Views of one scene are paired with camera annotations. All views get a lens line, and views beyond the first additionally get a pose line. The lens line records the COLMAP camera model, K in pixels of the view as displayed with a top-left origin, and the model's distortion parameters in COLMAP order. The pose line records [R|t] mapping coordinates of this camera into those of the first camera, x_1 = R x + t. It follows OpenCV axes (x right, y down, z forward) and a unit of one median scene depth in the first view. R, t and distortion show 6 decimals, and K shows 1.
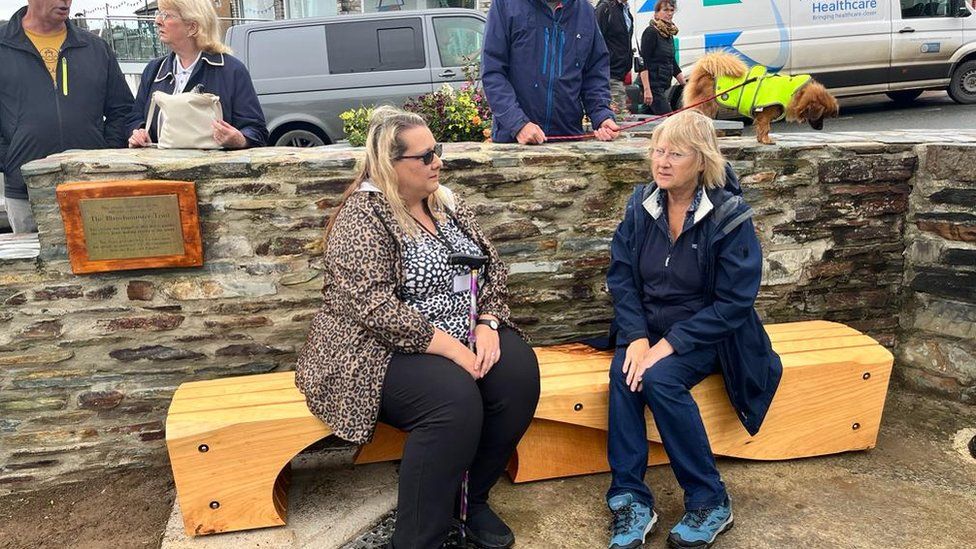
lens RADIAL K [[768.8, 0, 488.0], [0, 768.8, 274.5], [0, 0, 1]] dist [0.044456, 0.008285]
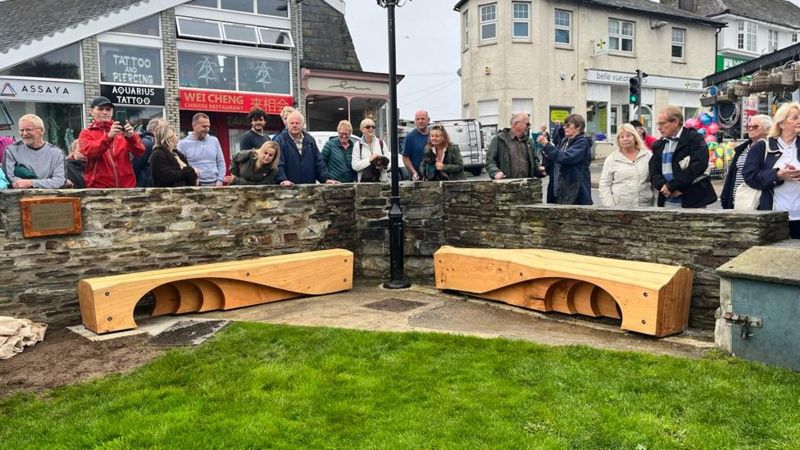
lens RADIAL K [[630.2, 0, 400.0], [0, 630.2, 225.0], [0, 0, 1]] dist [0.044456, 0.008285]
pose [[0.875096, -0.051284, 0.481224, -0.440570], [0.141273, 0.978129, -0.152663, 0.388855], [-0.462870, 0.201579, 0.863202, -1.108468]]
